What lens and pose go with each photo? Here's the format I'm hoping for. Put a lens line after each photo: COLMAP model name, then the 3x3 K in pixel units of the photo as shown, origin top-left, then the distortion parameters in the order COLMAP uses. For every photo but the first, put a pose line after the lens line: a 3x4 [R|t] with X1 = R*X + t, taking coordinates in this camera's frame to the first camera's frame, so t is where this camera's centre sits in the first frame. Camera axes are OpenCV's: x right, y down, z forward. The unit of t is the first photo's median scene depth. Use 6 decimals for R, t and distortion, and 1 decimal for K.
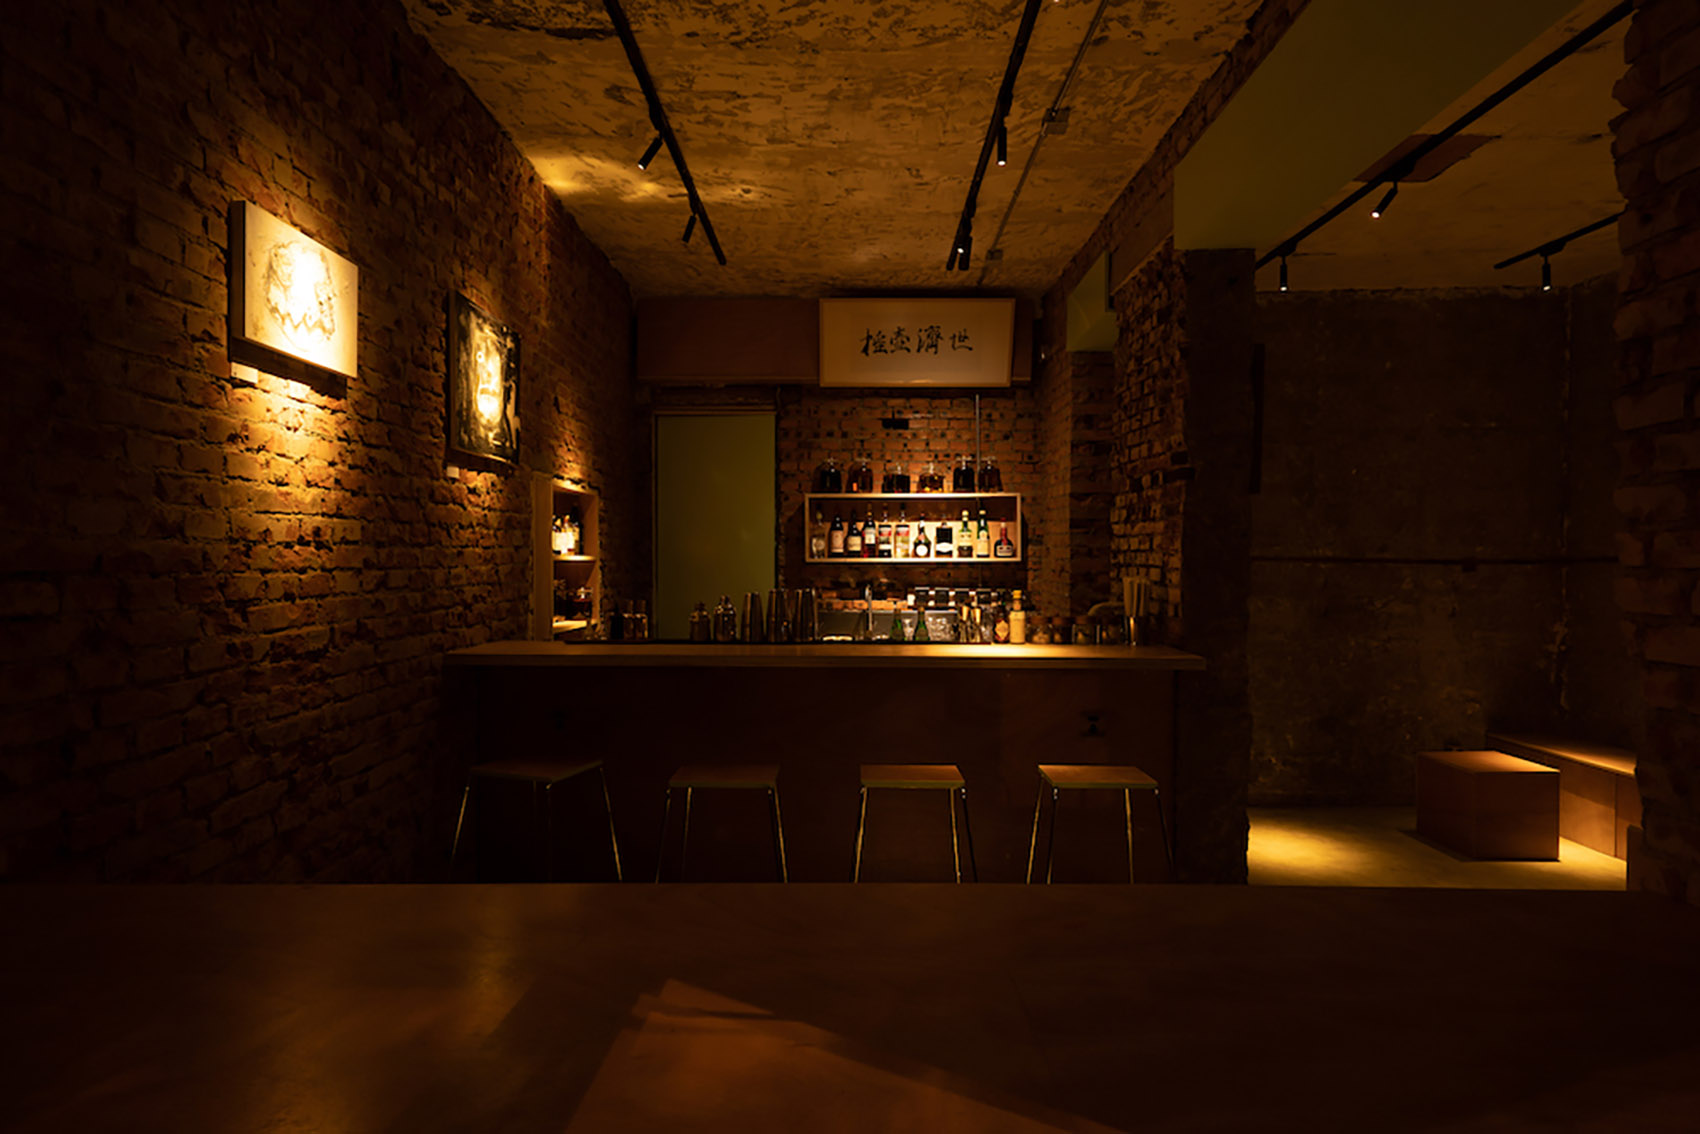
lens RADIAL K [[884.6, 0, 837.7], [0, 884.6, 568.7], [0, 0, 1]] dist [-0.002808, 0.006111]
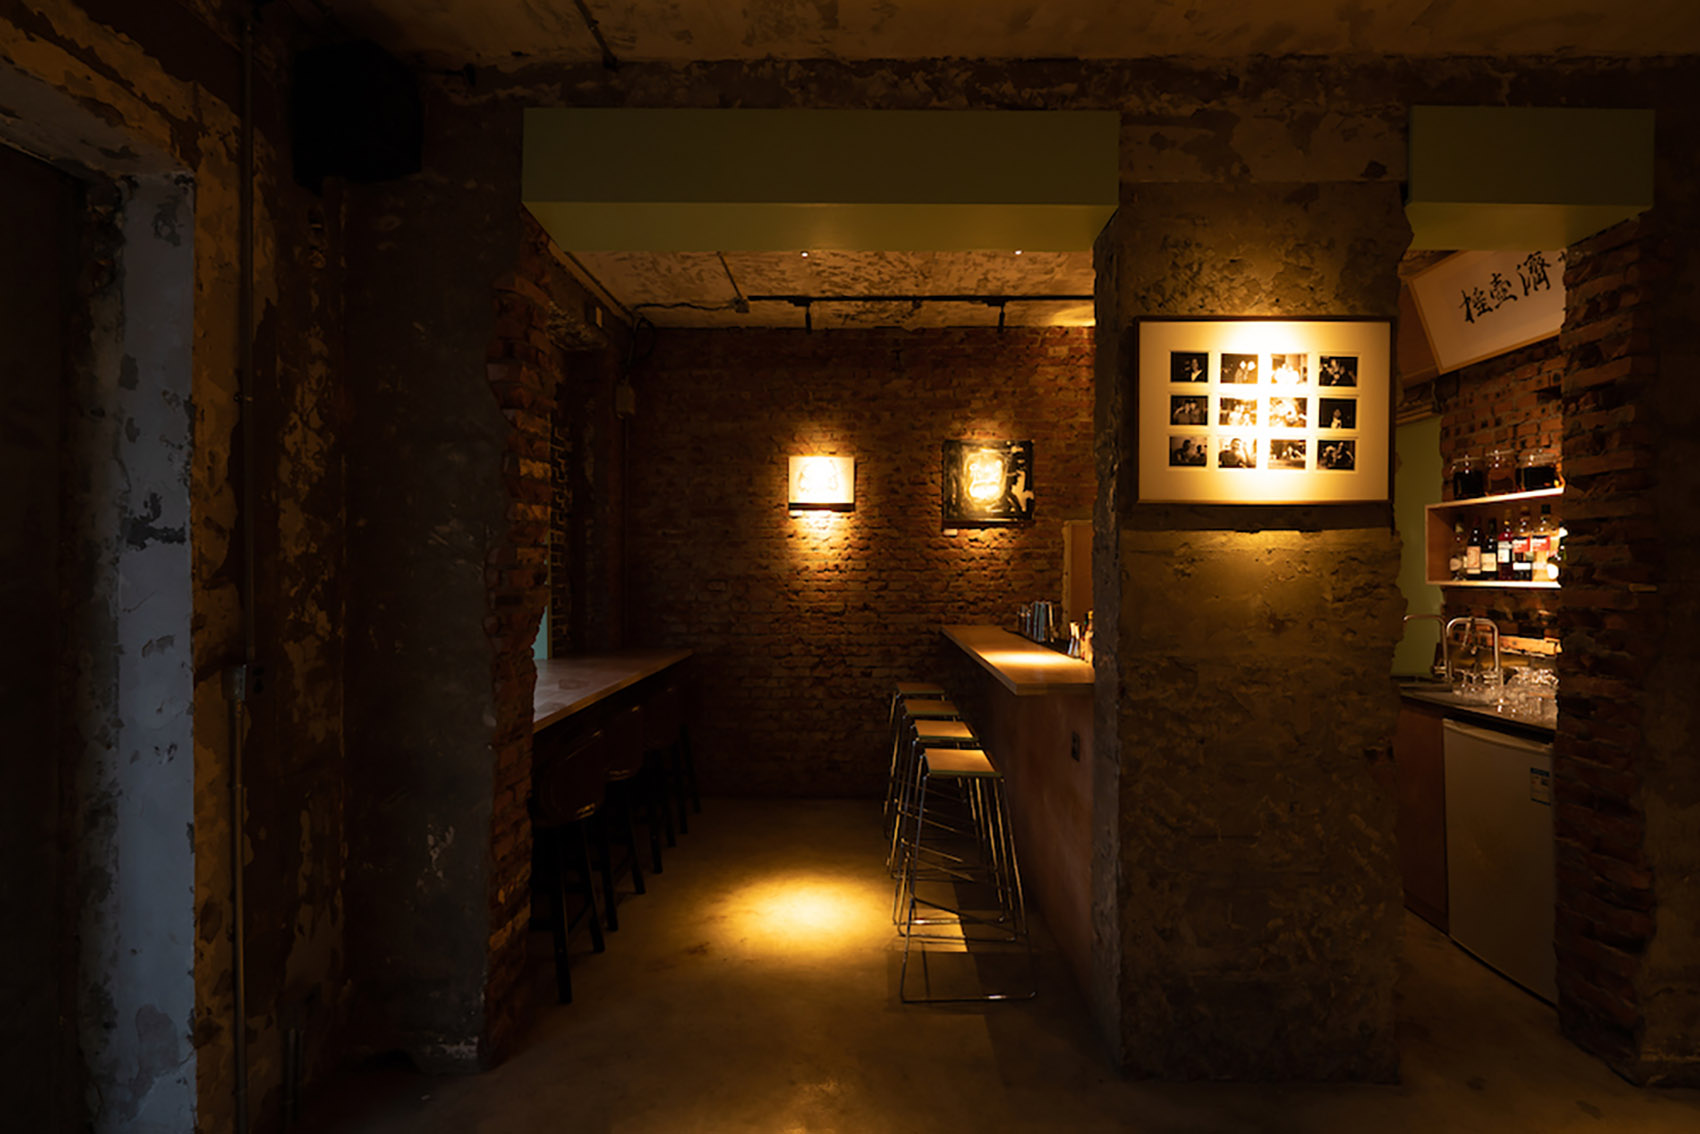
lens RADIAL K [[776.9, 0, 848.1], [0, 776.9, 563.0], [0, 0, 1]] dist [-0.003773, 0.004295]
pose [[-0.010993, -0.010638, -0.999883, 1.120532], [-0.015906, 0.999819, -0.010463, -0.018444], [0.999813, 0.015789, -0.011160, 0.708371]]
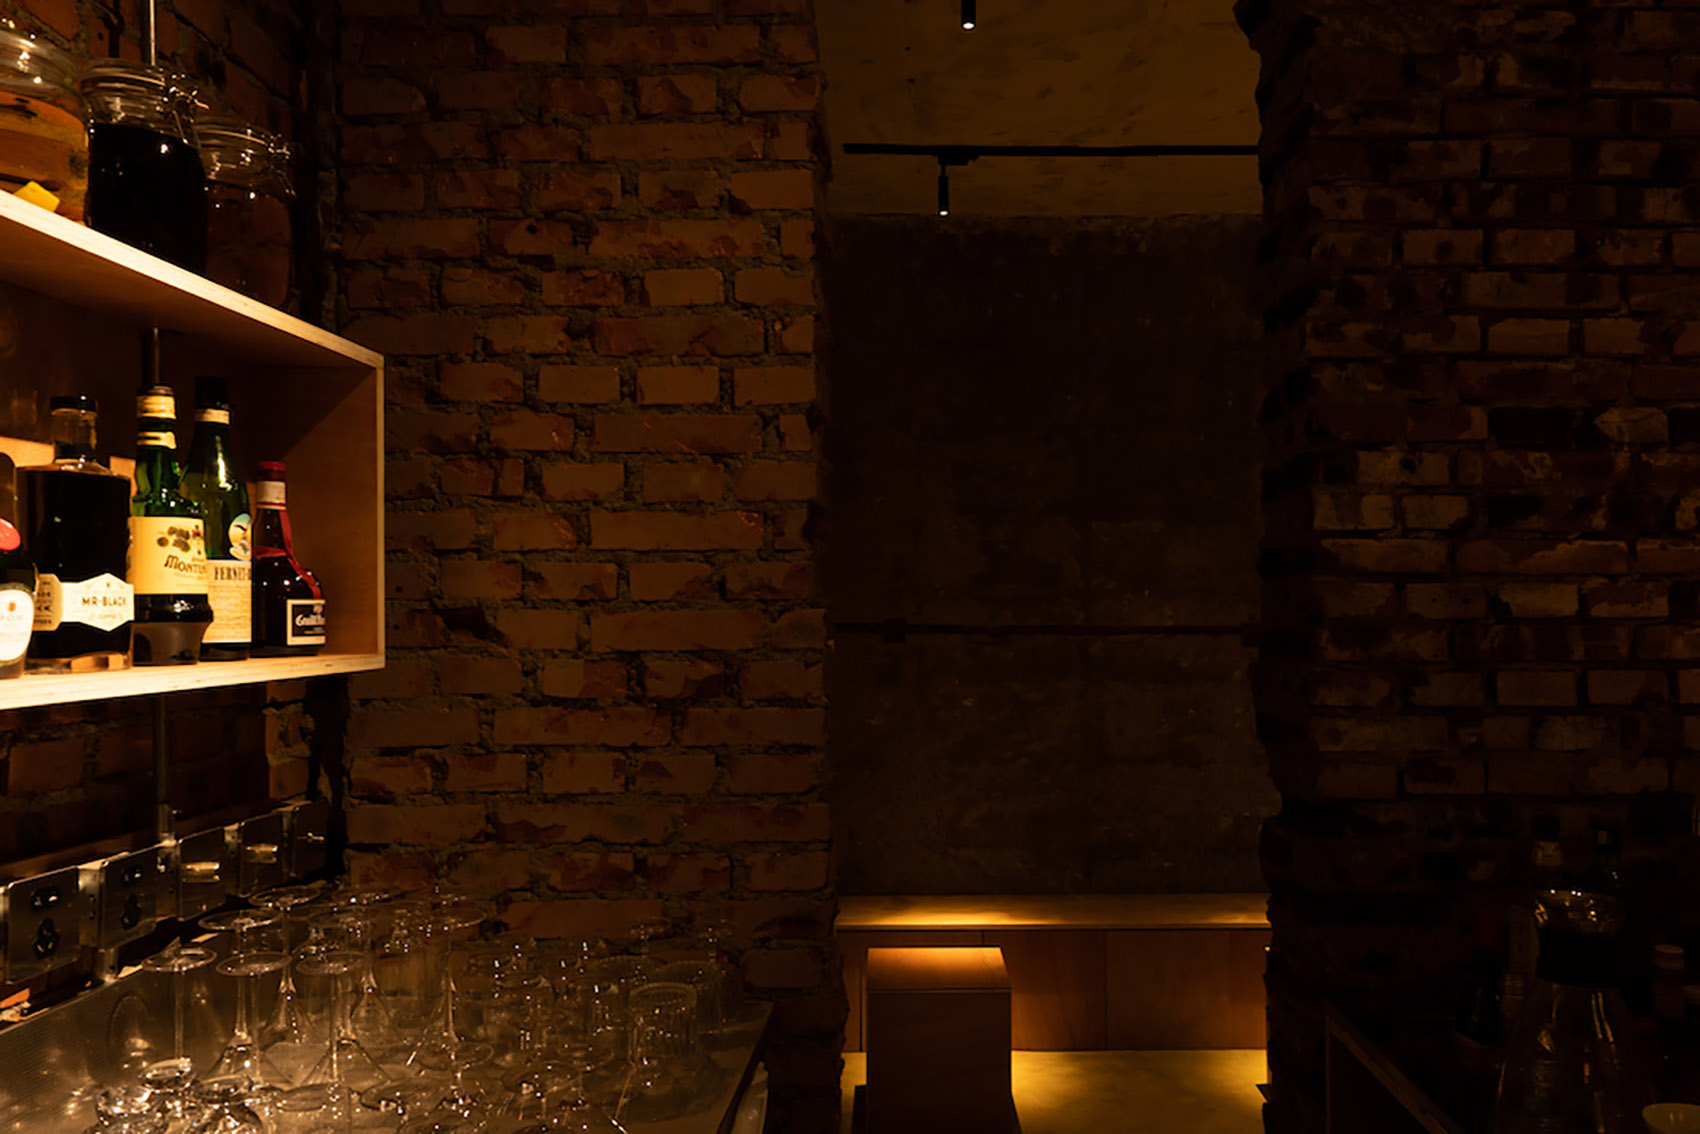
lens RADIAL K [[1269.7, 0, 897.6], [0, 1269.7, 600.7], [0, 0, 1]] dist [0.007114, 0.000571]
pose [[-0.005487, 0.008005, 0.999953, -0.165326], [0.019462, 0.999779, -0.007897, -0.031713], [-0.999796, 0.019418, -0.005641, 1.356282]]
